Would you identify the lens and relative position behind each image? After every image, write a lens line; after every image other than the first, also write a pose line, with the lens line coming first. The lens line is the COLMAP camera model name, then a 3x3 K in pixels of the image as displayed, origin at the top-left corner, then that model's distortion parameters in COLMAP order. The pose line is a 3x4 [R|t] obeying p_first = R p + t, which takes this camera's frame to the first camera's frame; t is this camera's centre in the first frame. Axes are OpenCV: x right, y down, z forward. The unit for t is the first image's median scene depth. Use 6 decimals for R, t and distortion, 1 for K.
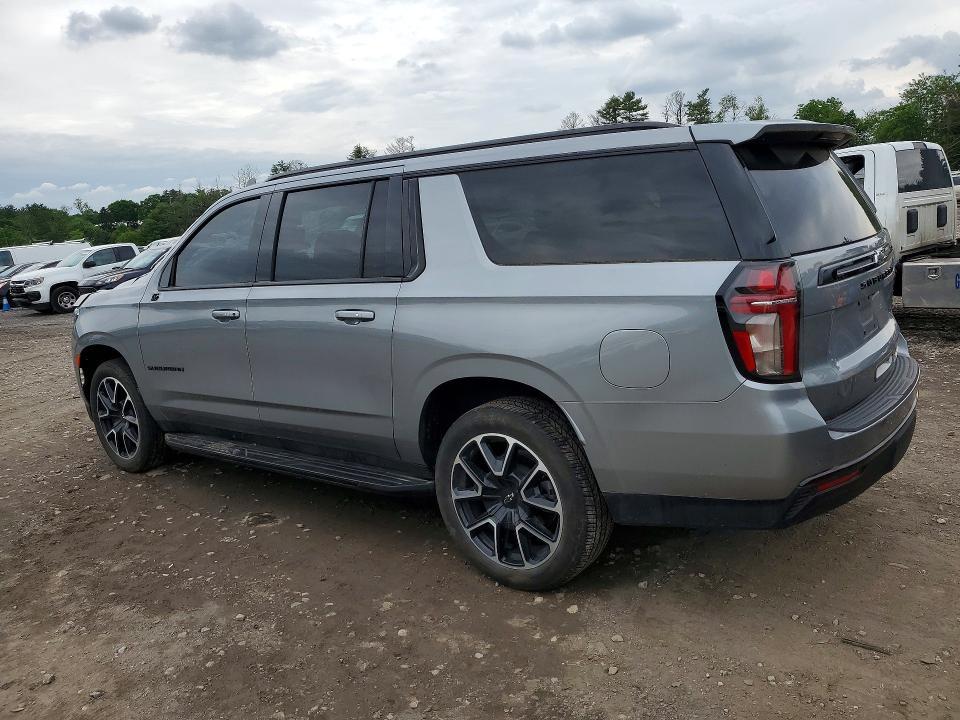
lens RADIAL K [[633.9, 0, 480.0], [0, 633.9, 360.0], [0, 0, 1]] dist [-0.051098, -0.001148]
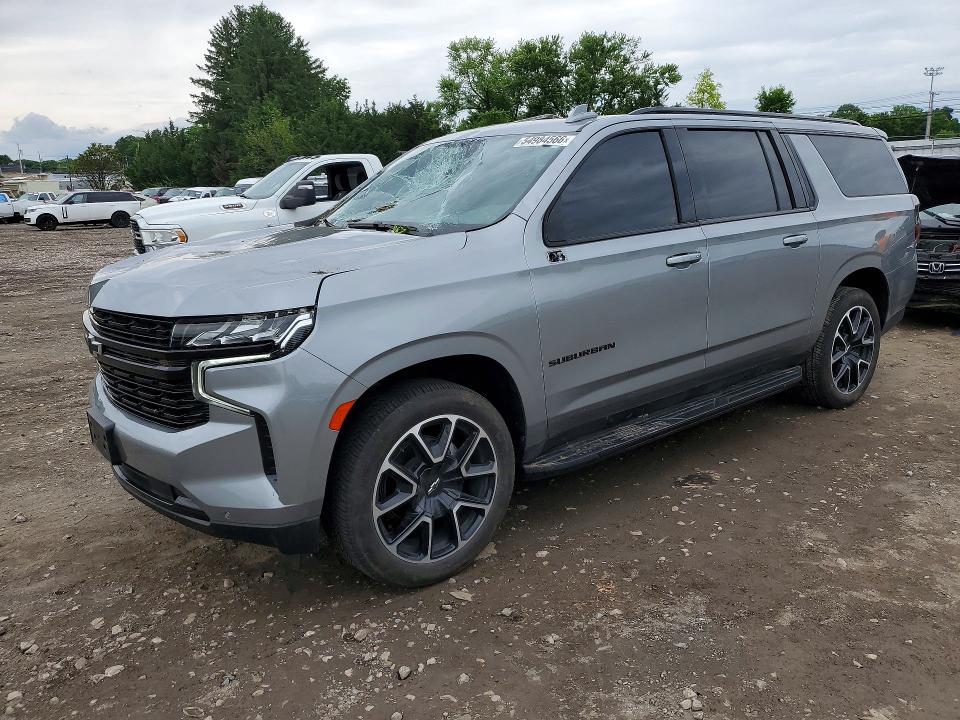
lens RADIAL K [[666.5, 0, 480.0], [0, 666.5, 360.0], [0, 0, 1]] dist [-0.048256, 0.004526]
pose [[0.415755, -0.191637, 0.889057, -1.162919], [0.216011, 0.970383, 0.108153, -0.082394], [-0.883452, 0.147081, 0.444838, 0.722652]]
